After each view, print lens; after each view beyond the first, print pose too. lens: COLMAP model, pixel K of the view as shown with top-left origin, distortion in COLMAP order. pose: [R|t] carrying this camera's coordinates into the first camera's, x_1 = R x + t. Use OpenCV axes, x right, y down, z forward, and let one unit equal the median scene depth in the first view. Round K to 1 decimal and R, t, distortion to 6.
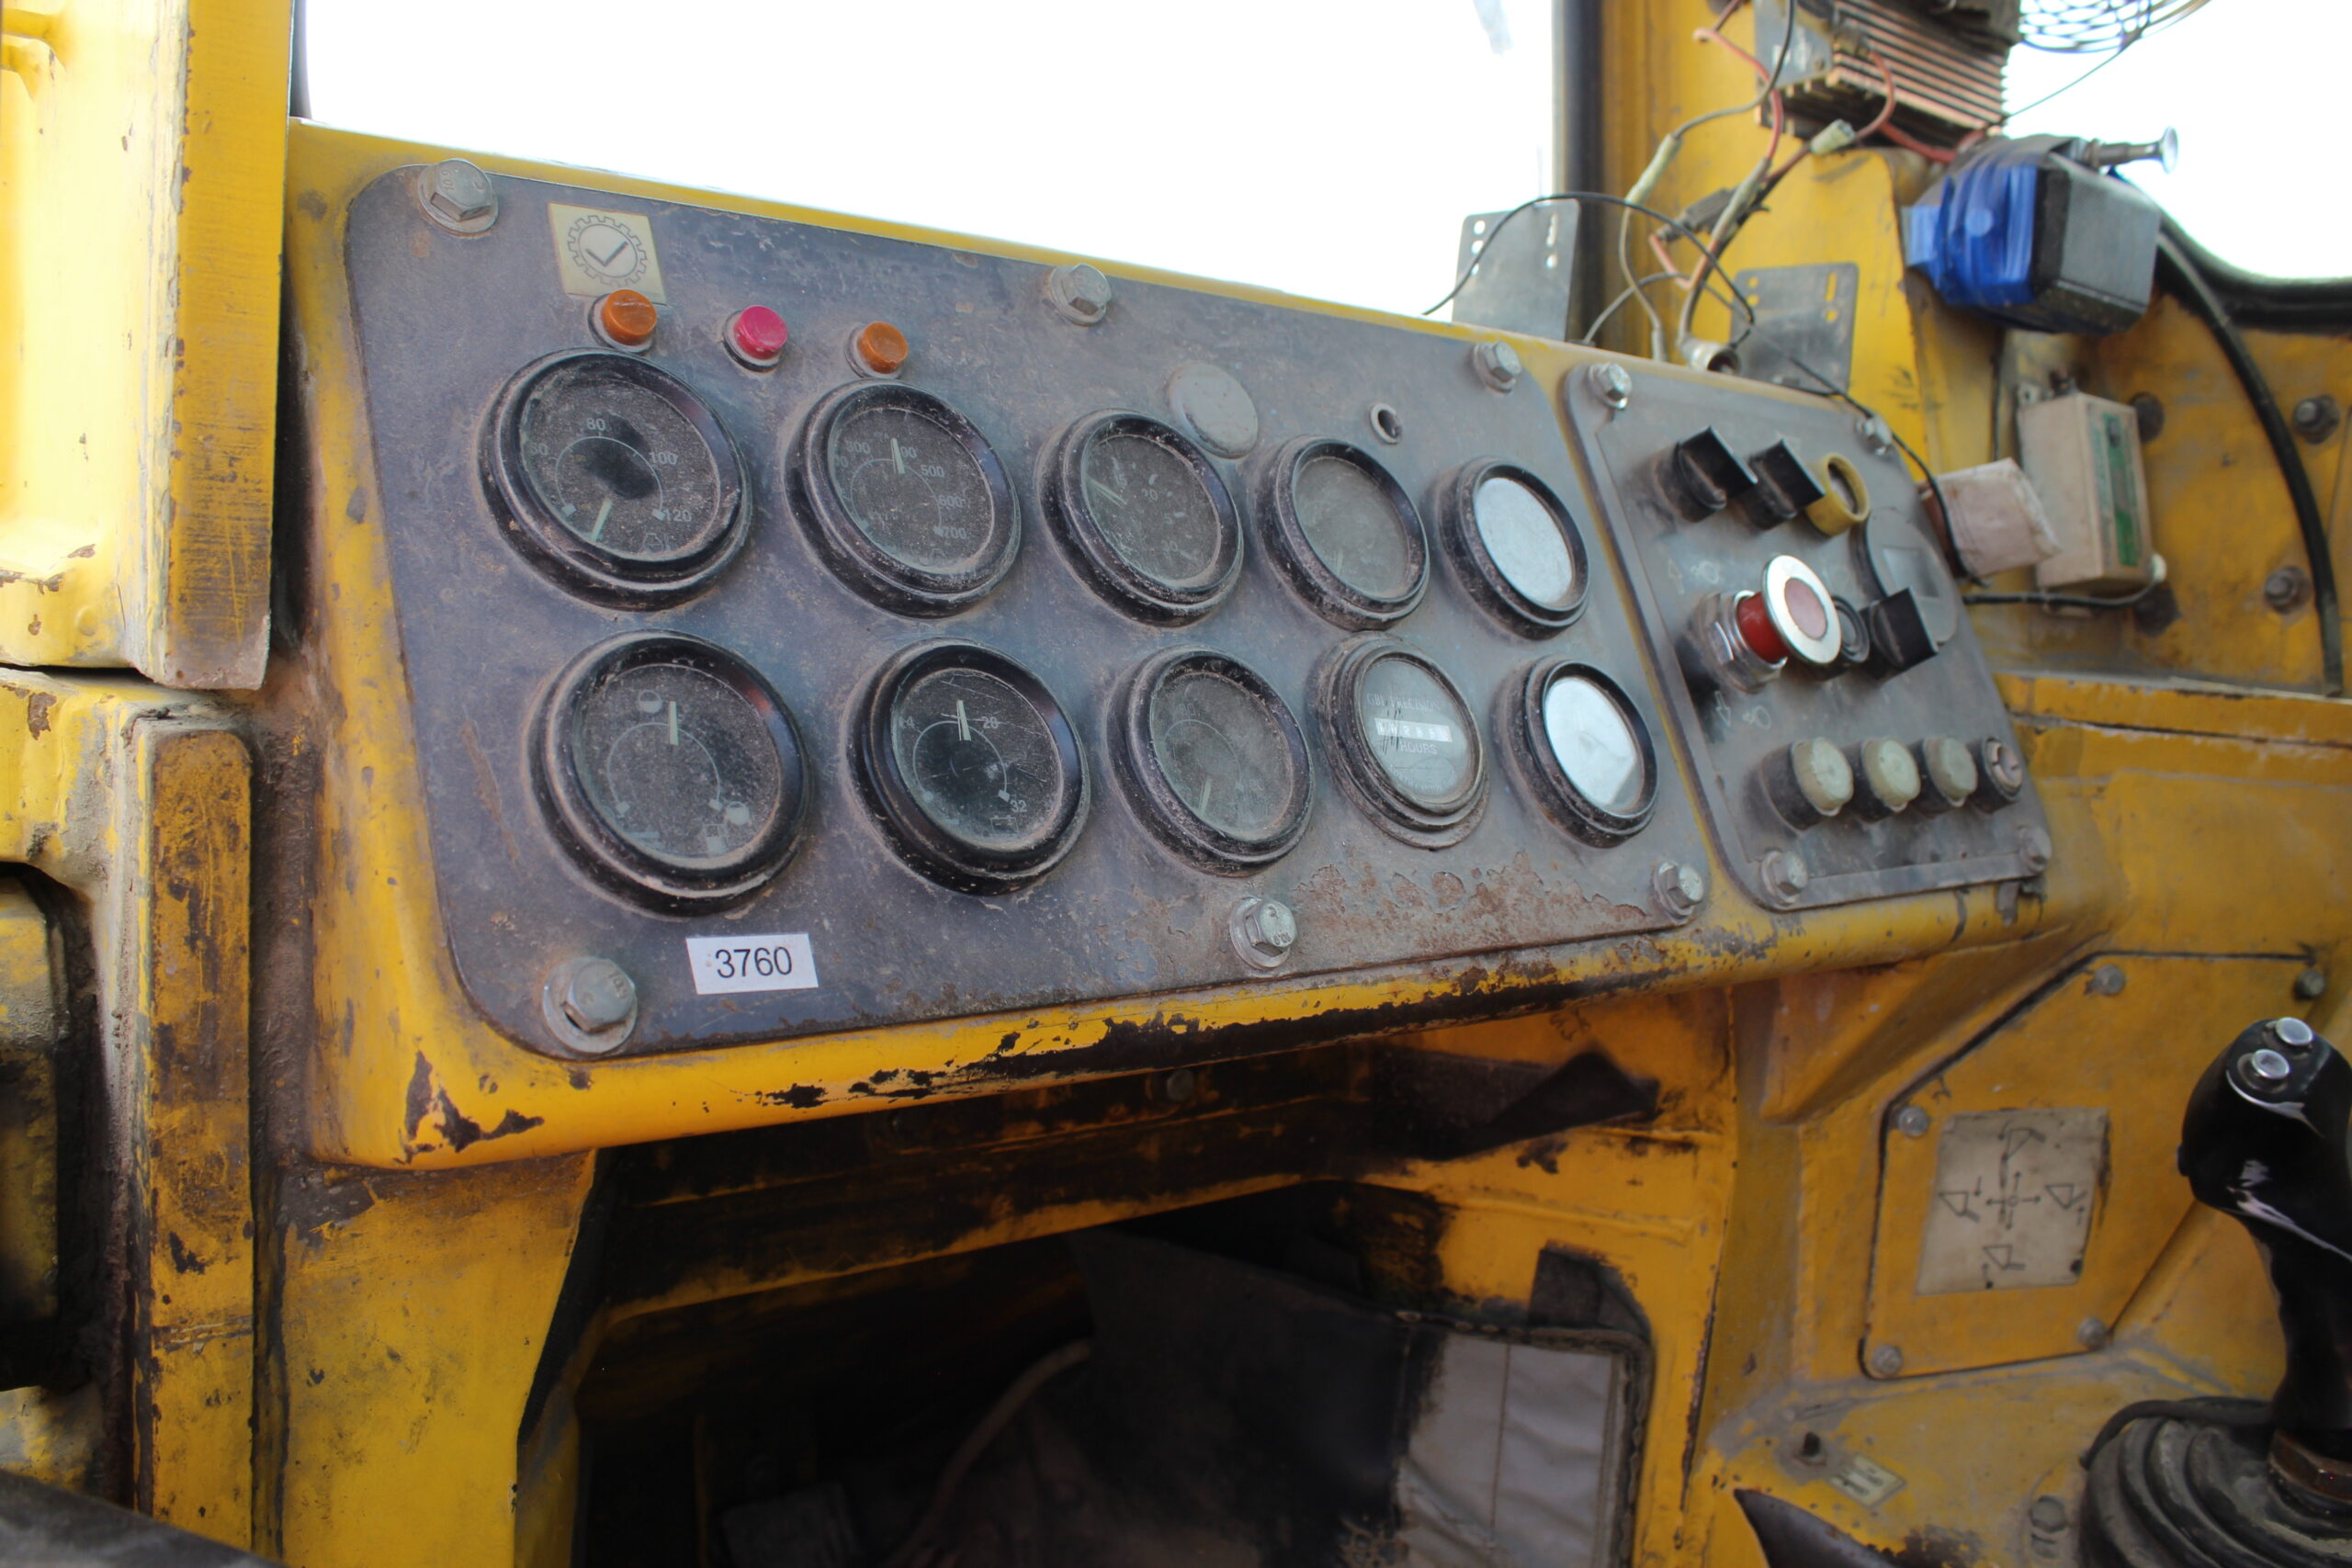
lens RADIAL K [[1954.1, 0, 1164.4], [0, 1954.1, 775.3], [0, 0, 1]] dist [-0.166887, 0.141505]
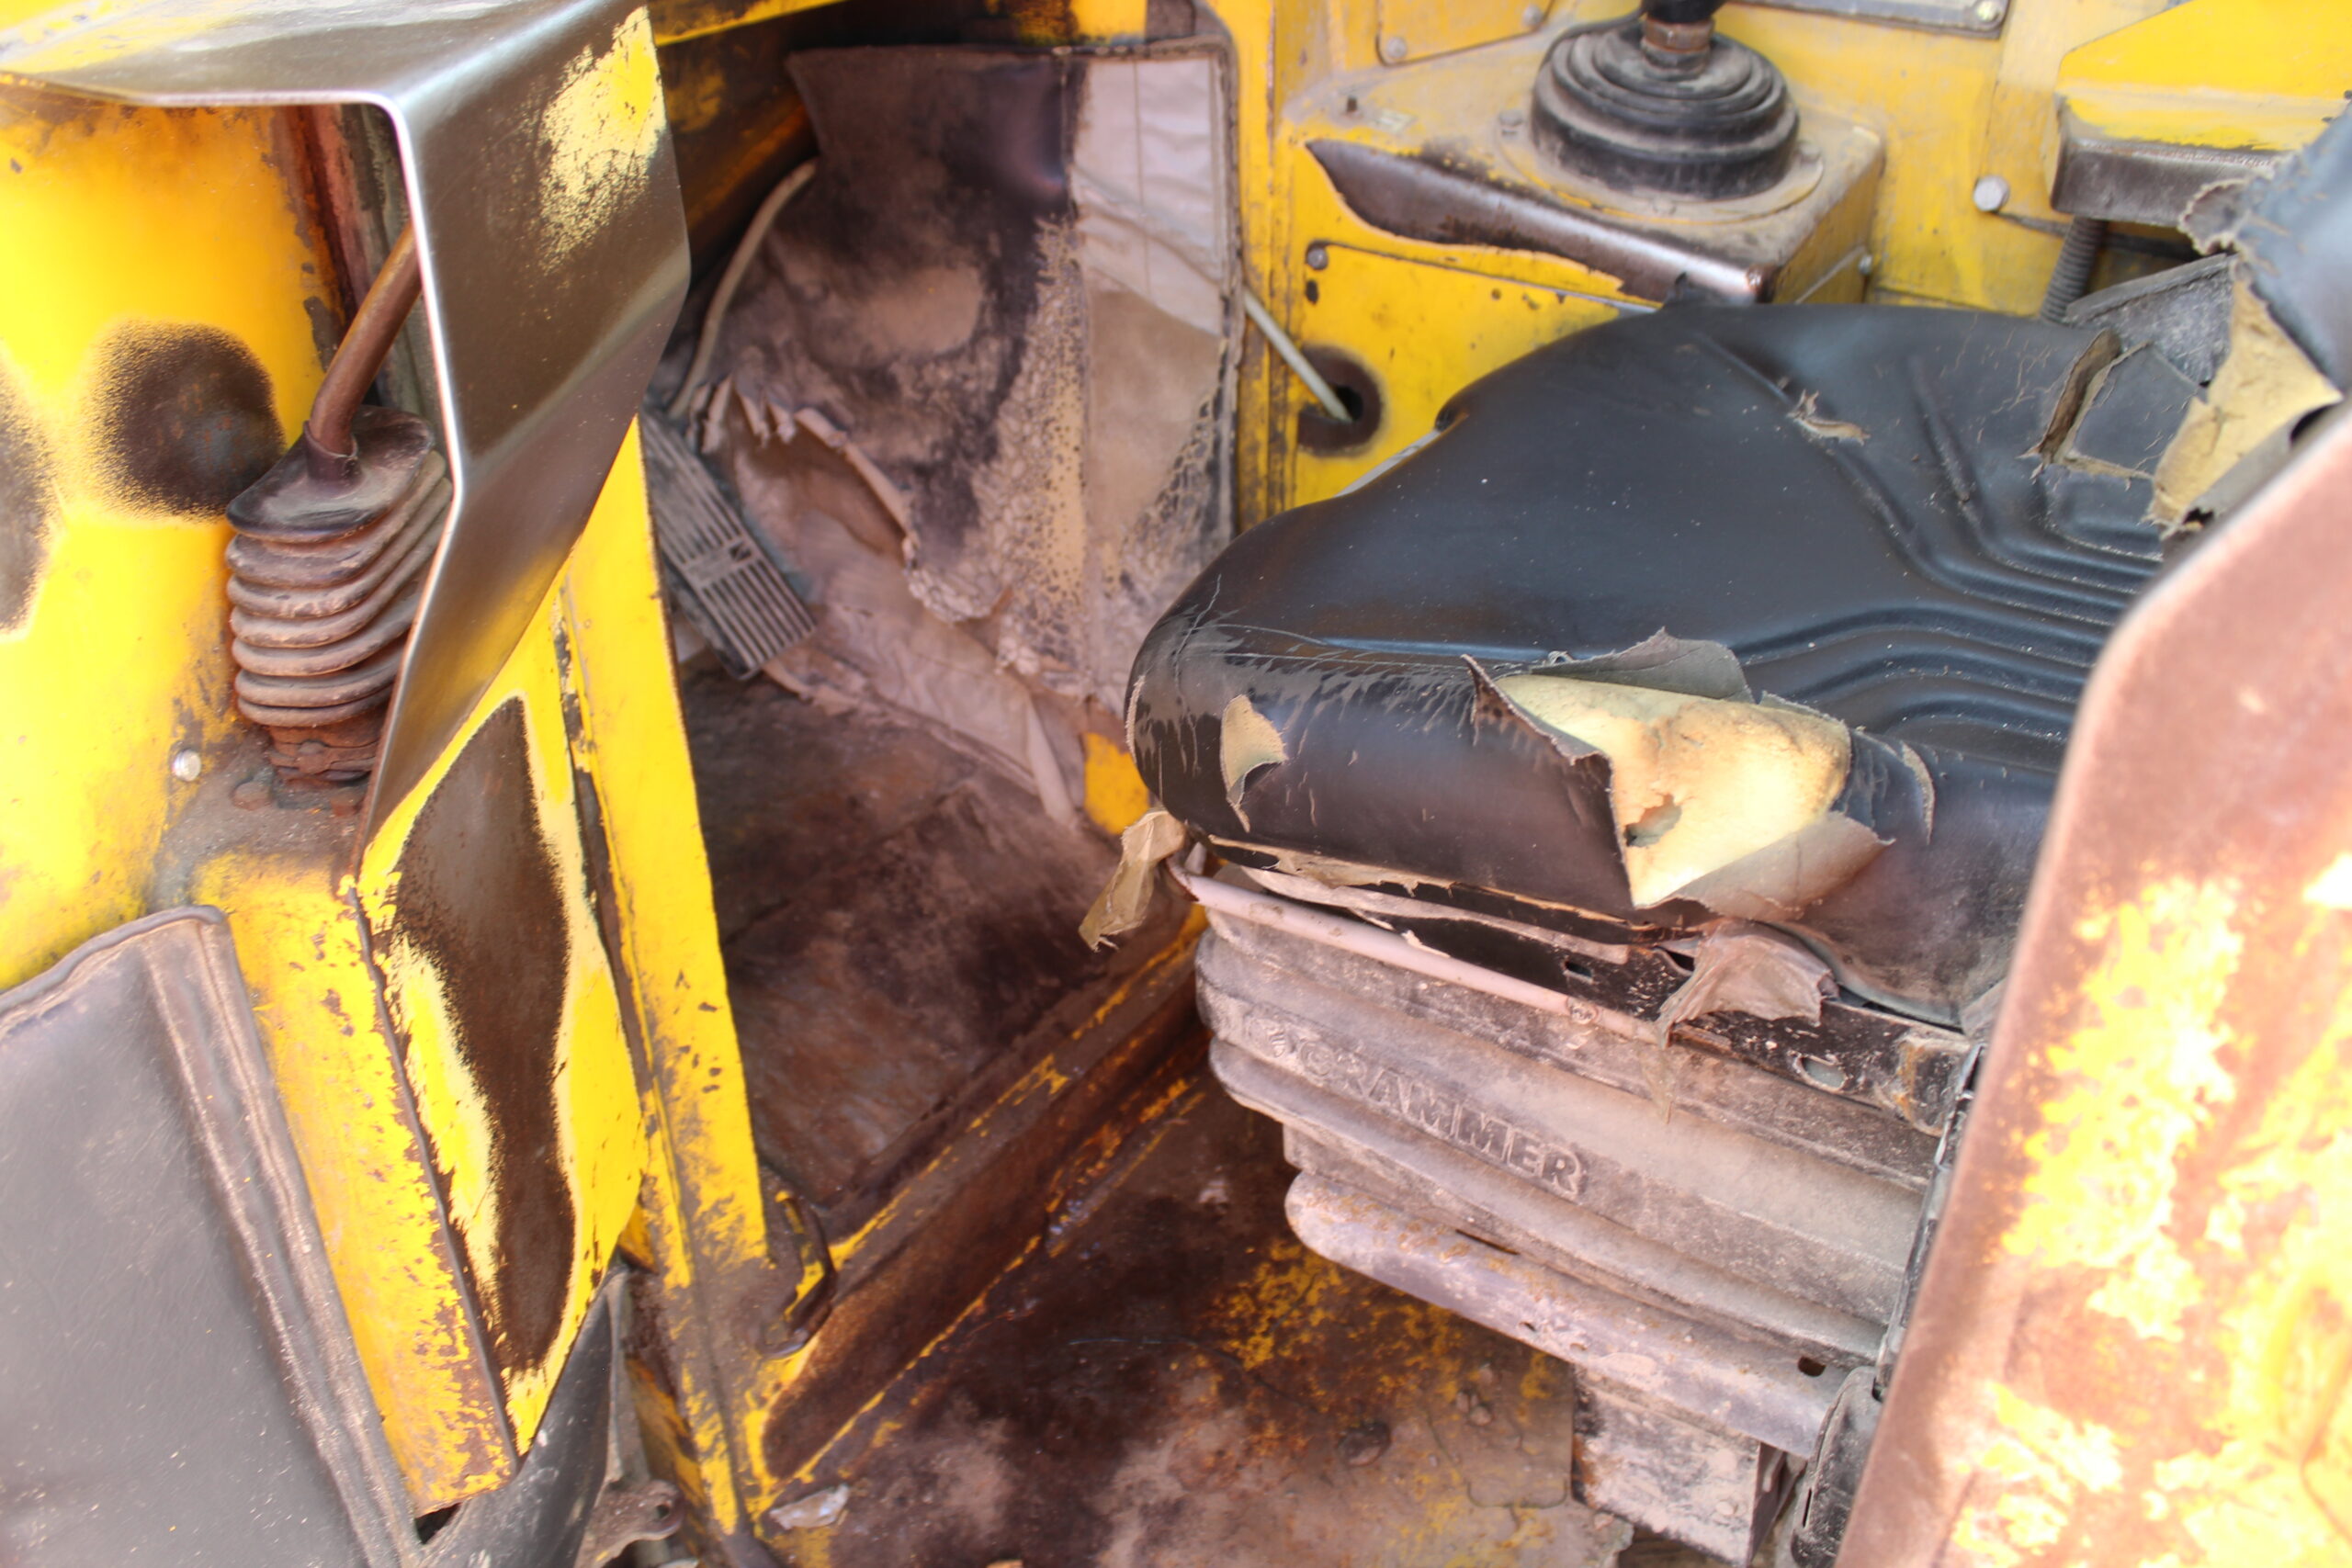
lens RADIAL K [[1954.1, 0, 1164.4], [0, 1954.1, 775.3], [0, 0, 1]] dist [-0.166887, 0.141505]
pose [[0.953662, -0.231416, 0.192290, -0.187111], [0.126985, 0.888951, 0.440046, 0.148884], [-0.272770, -0.395237, 0.877145, -0.427241]]
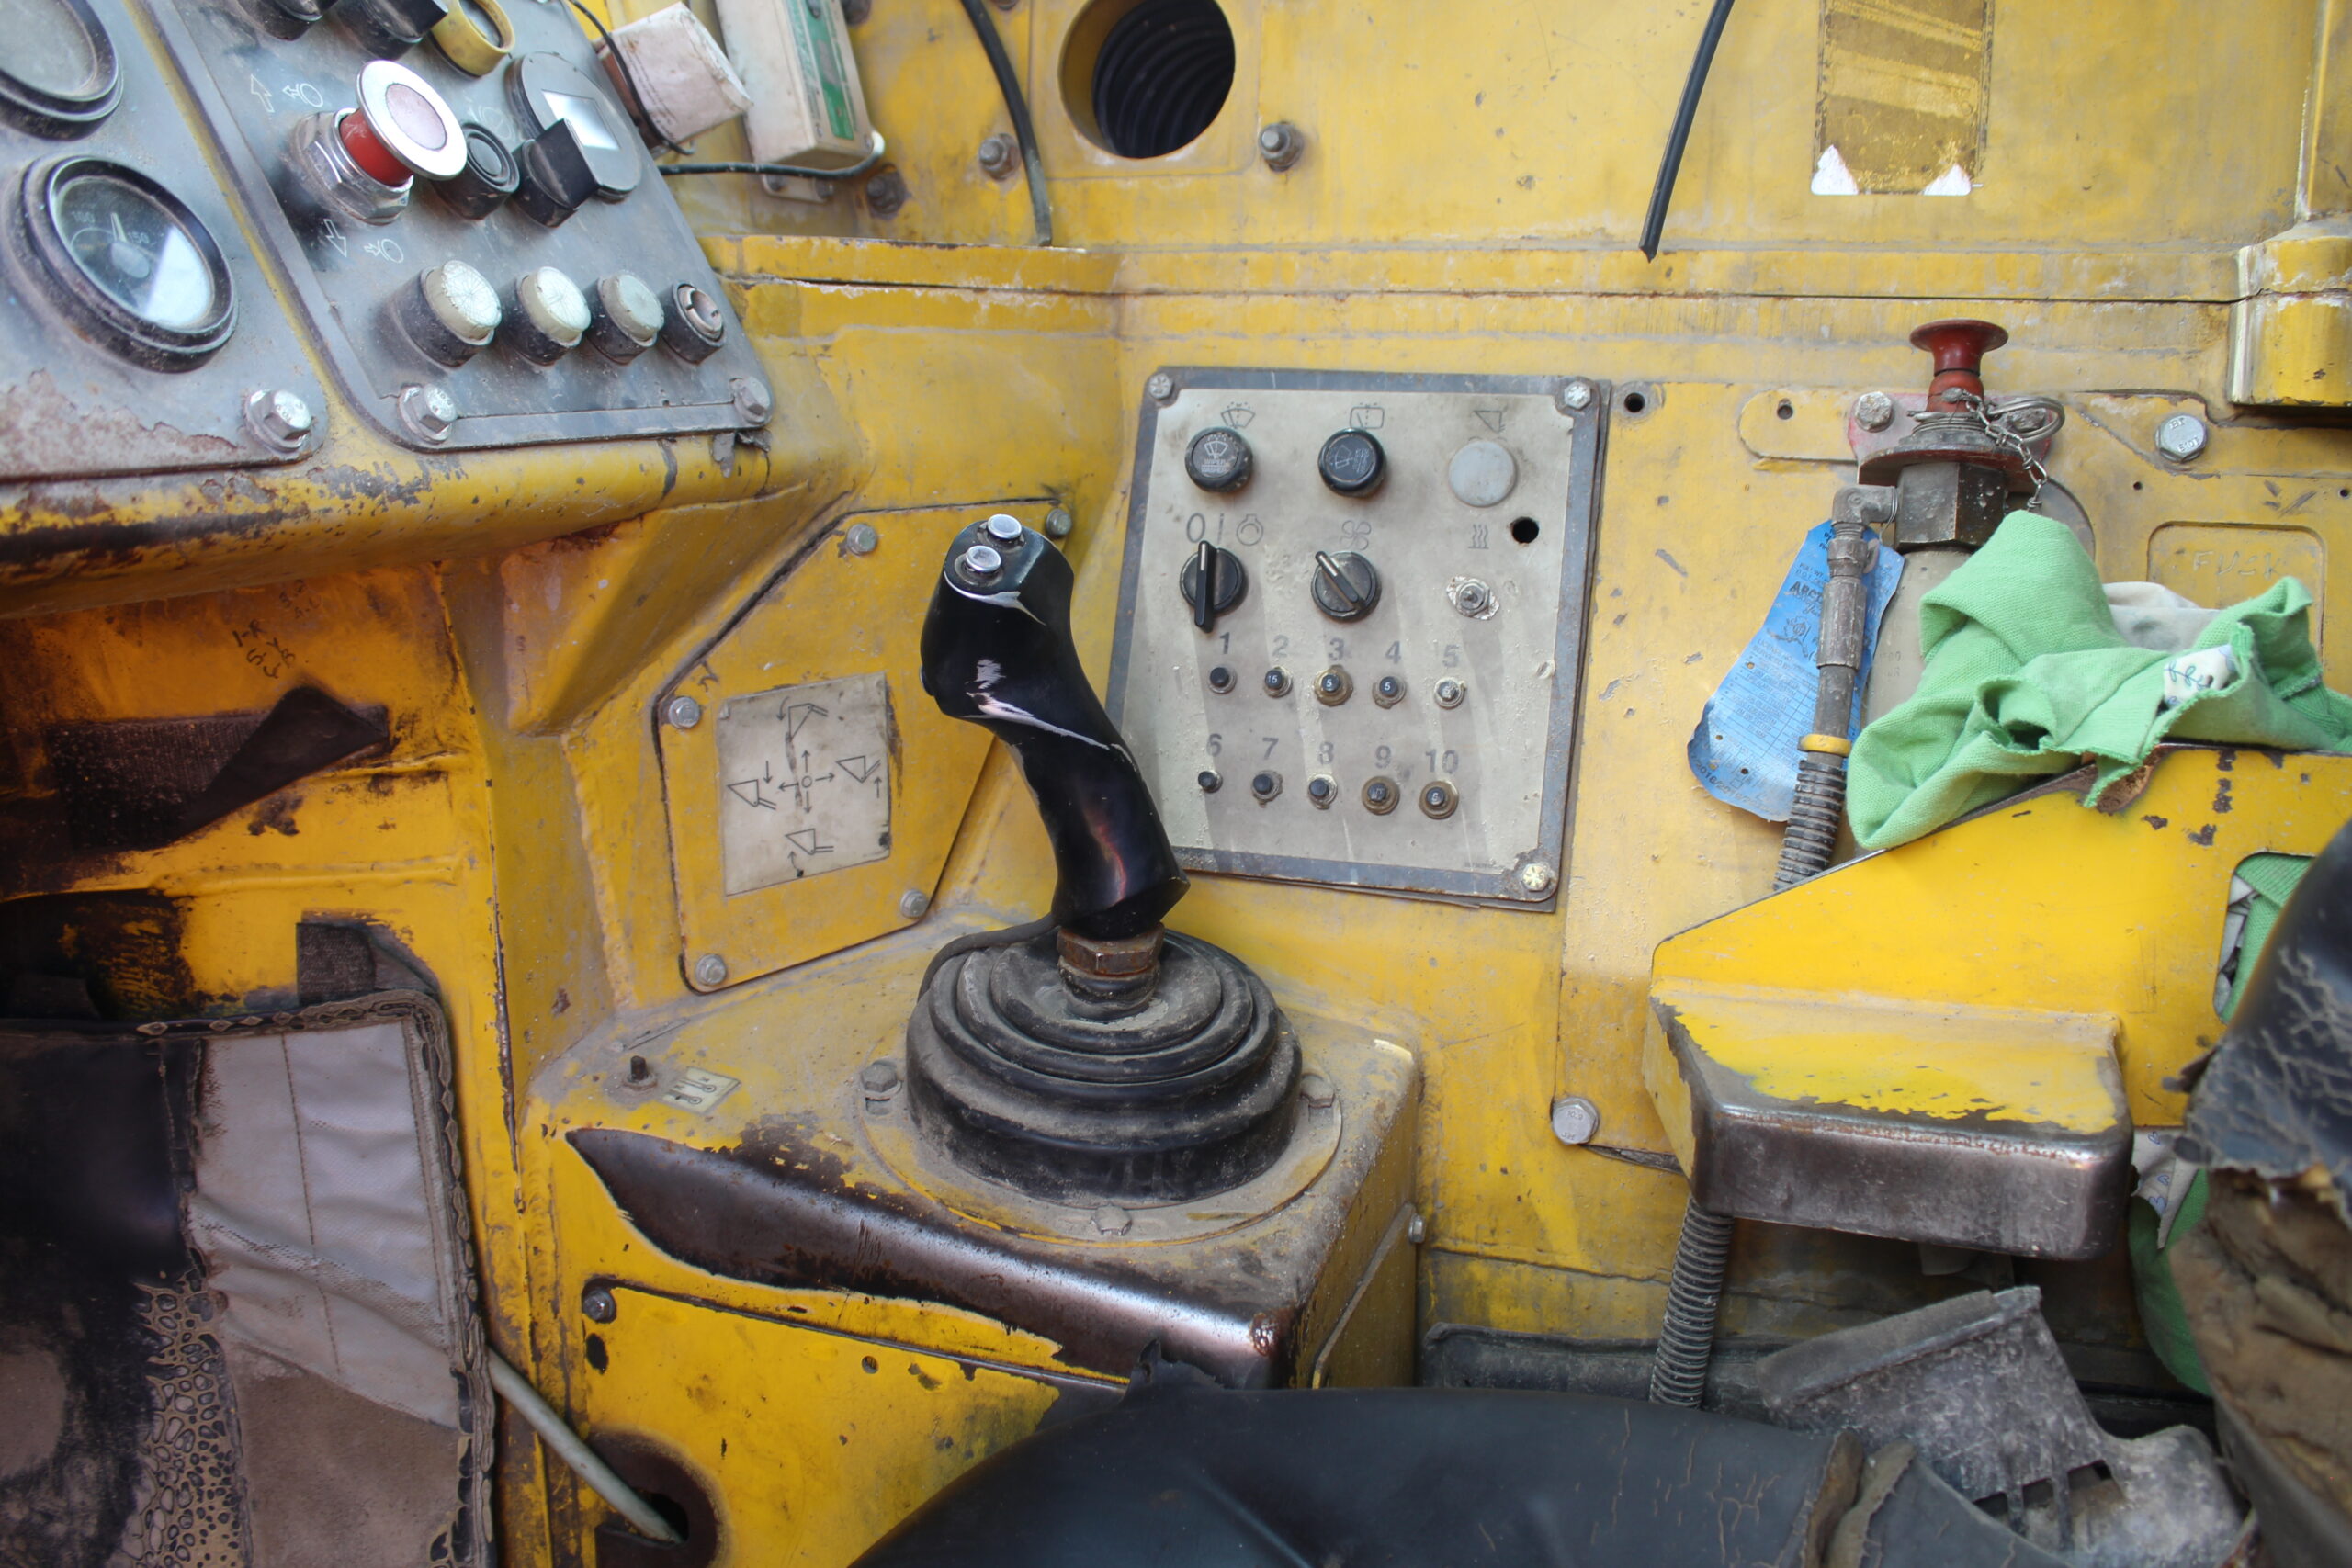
lens RADIAL K [[1954.1, 0, 1164.4], [0, 1954.1, 775.3], [0, 0, 1]] dist [-0.166887, 0.141505]
pose [[0.853900, -0.180240, 0.488229, 0.123450], [0.131860, 0.982432, 0.132065, 0.117986], [-0.503455, -0.048392, 0.862665, 0.049645]]
